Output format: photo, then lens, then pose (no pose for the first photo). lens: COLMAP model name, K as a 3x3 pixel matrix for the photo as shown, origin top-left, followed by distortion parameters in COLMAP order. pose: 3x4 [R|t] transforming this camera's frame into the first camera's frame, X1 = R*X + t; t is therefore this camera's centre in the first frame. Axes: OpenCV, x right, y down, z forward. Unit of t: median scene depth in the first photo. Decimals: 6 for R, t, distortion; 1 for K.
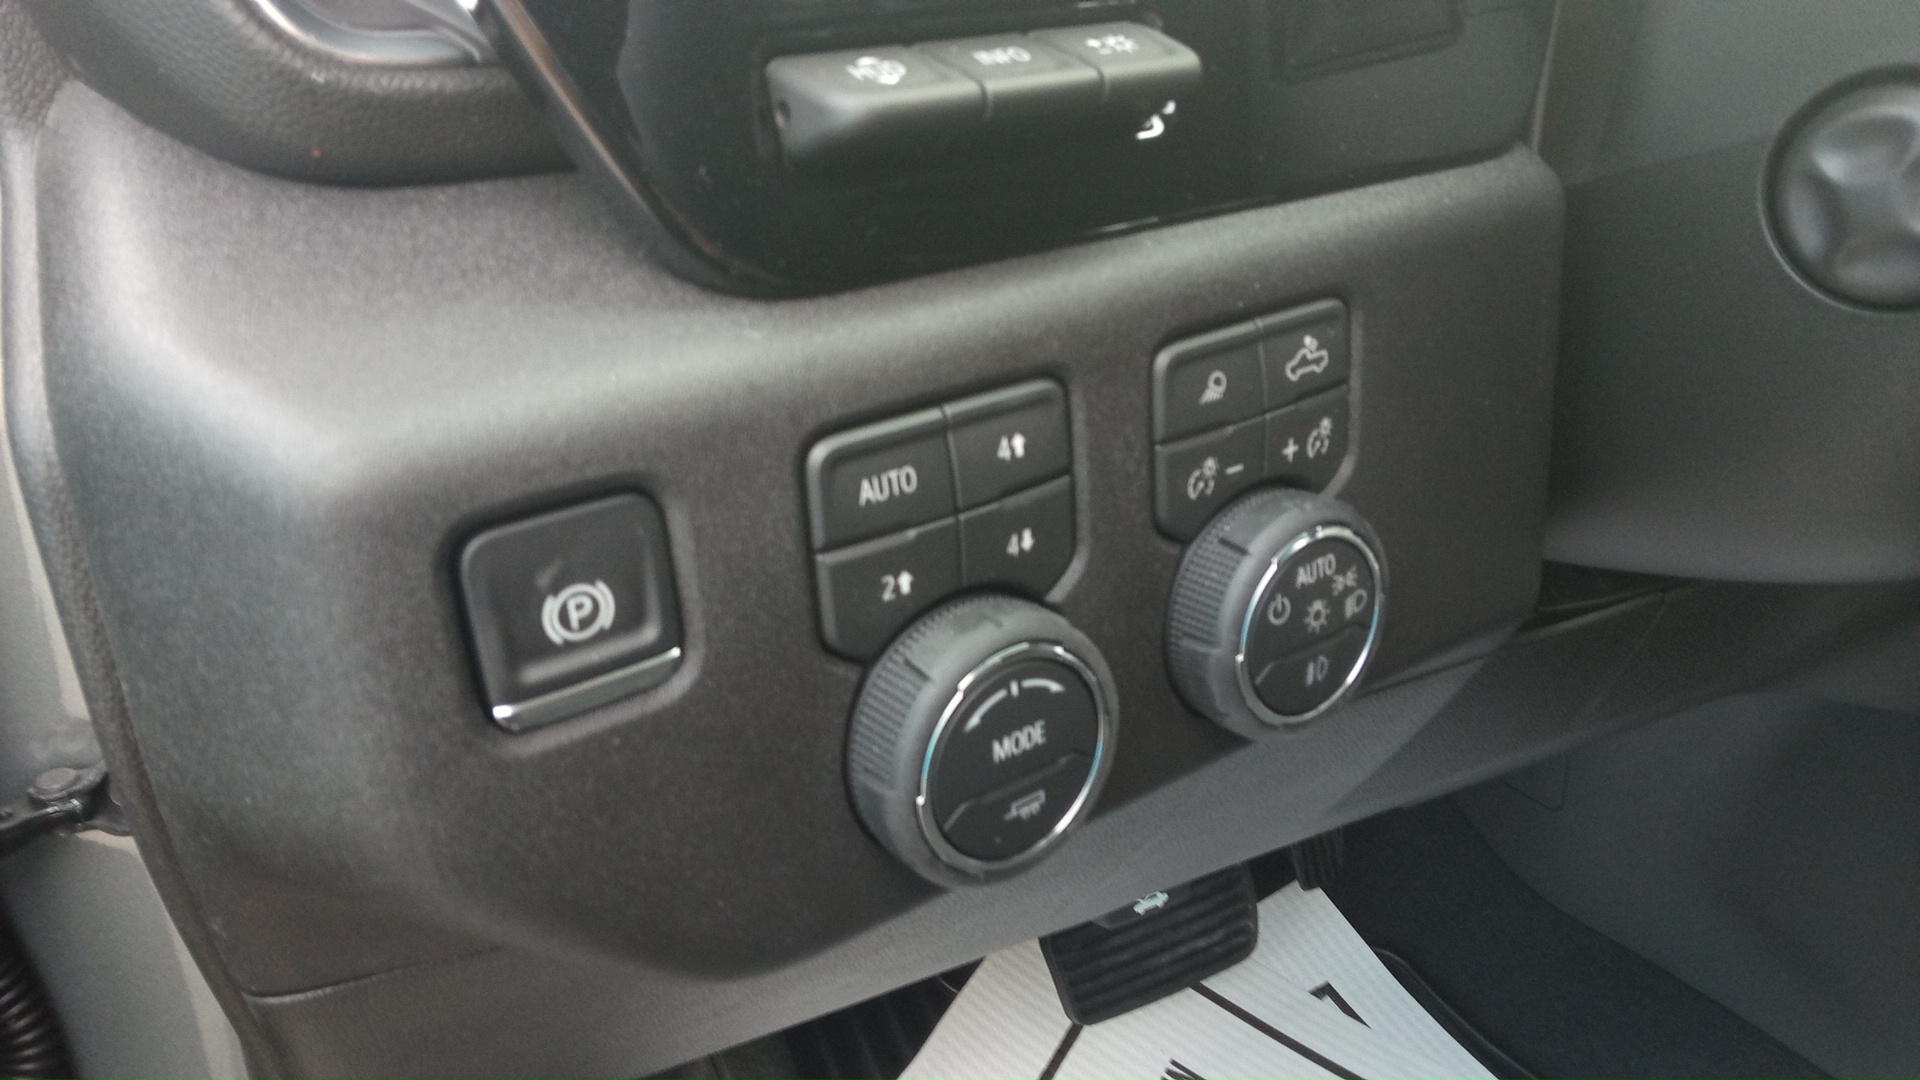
lens RADIAL K [[1458.6, 0, 960.2], [0, 1458.6, 538.7], [0, 0, 1]] dist [0.024941, -0.028421]
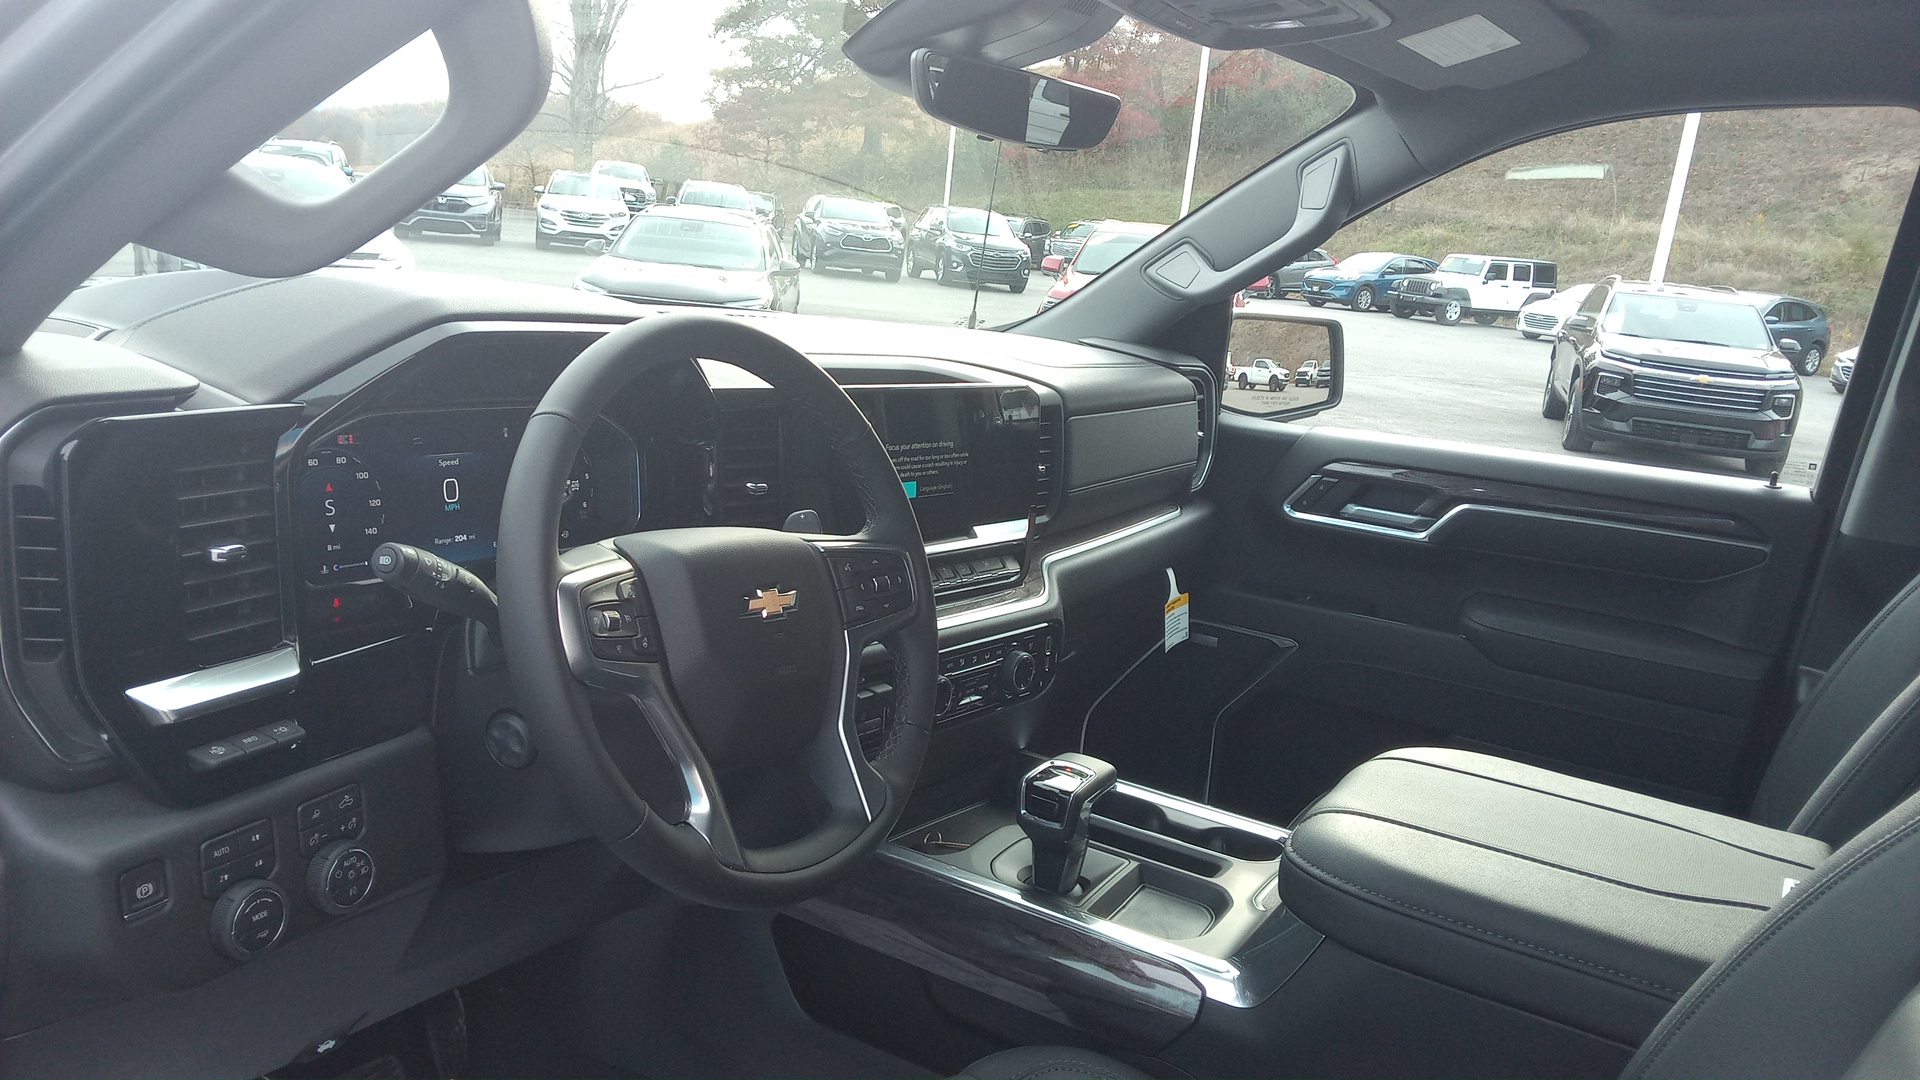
lens RADIAL K [[1416.8, 0, 967.0], [0, 1416.8, 515.3], [0, 0, 1]] dist [0.038300, -0.056859]
pose [[0.865042, -0.013413, 0.501520, -0.194138], [0.136529, 0.968209, -0.209597, 0.141631], [-0.482765, 0.249782, 0.839373, -2.940572]]
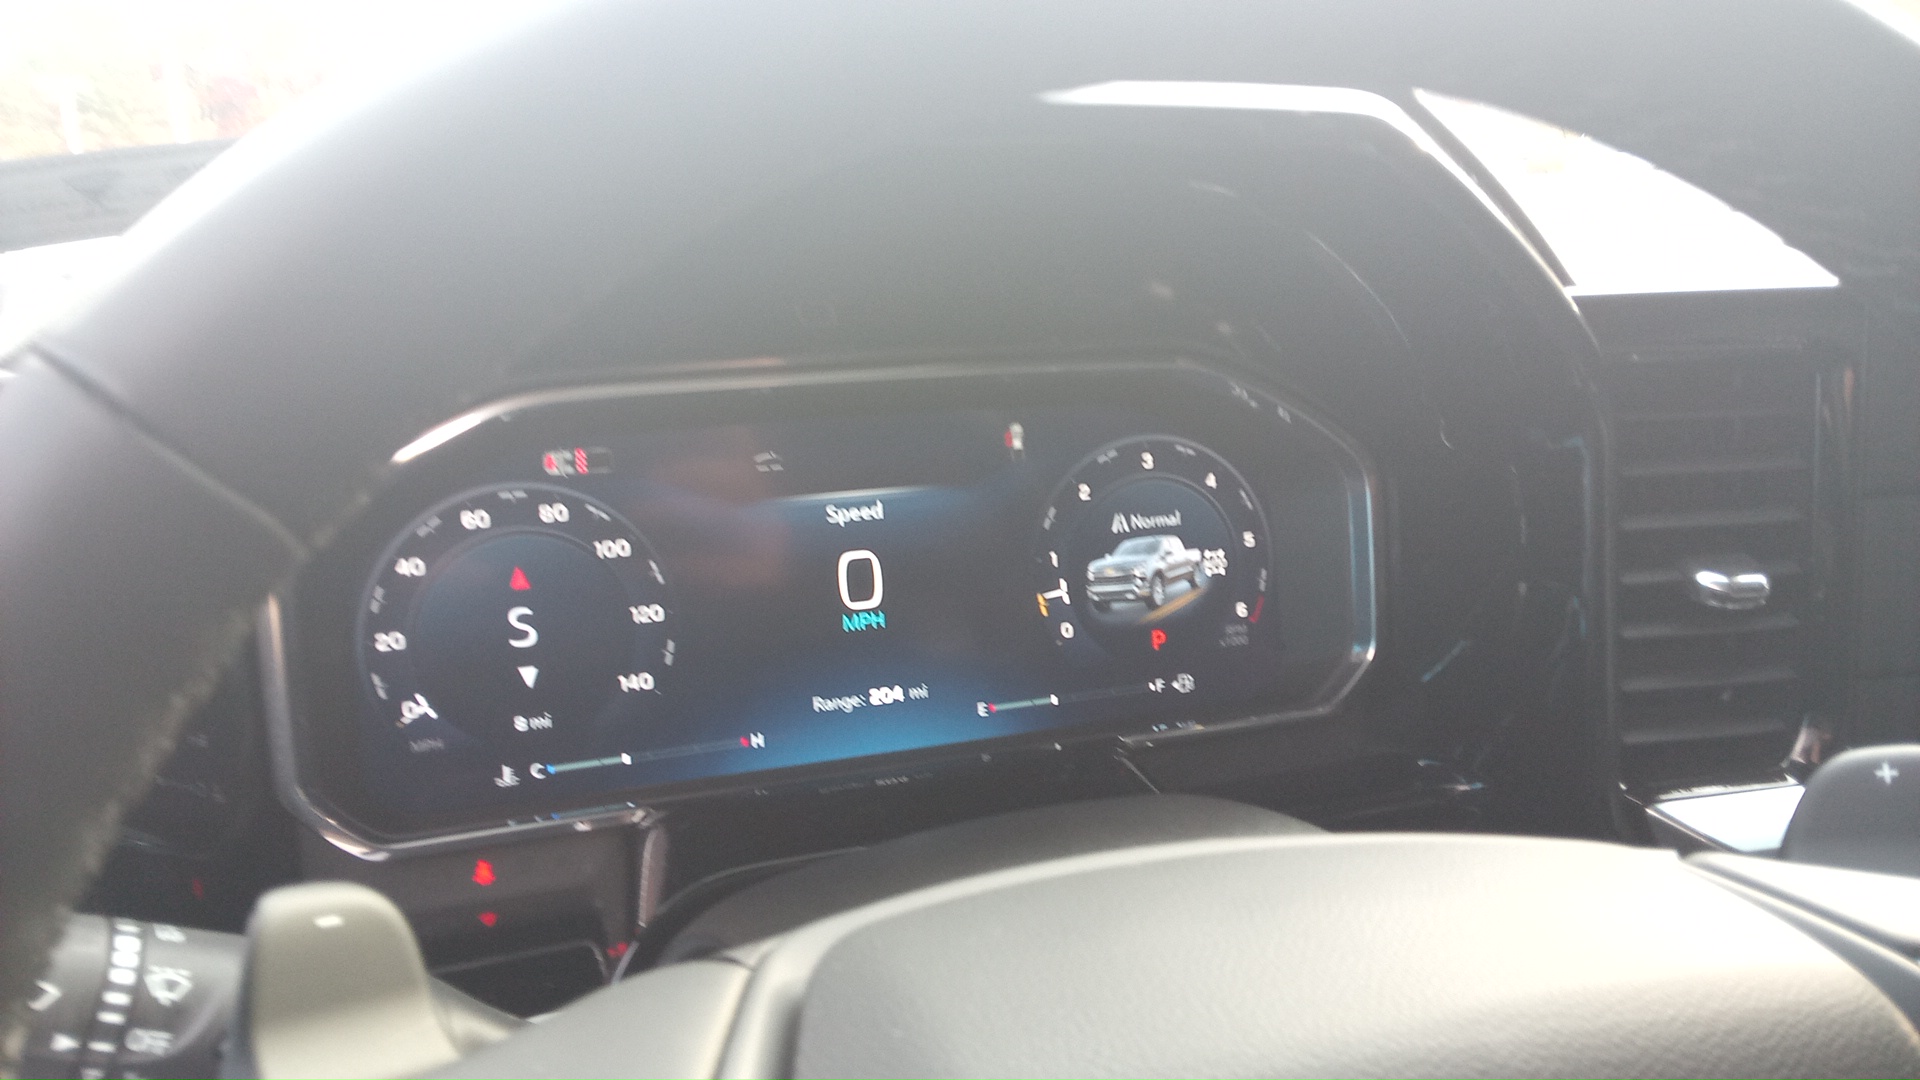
lens RADIAL K [[1416.8, 0, 945.2], [0, 1416.8, 534.4], [0, 0, 1]] dist [0.038300, -0.056859]
pose [[0.983807, 0.009960, -0.178954, 1.082205], [-0.050342, 0.973616, -0.222570, -0.747871], [0.172016, 0.227975, 0.958352, -0.178661]]
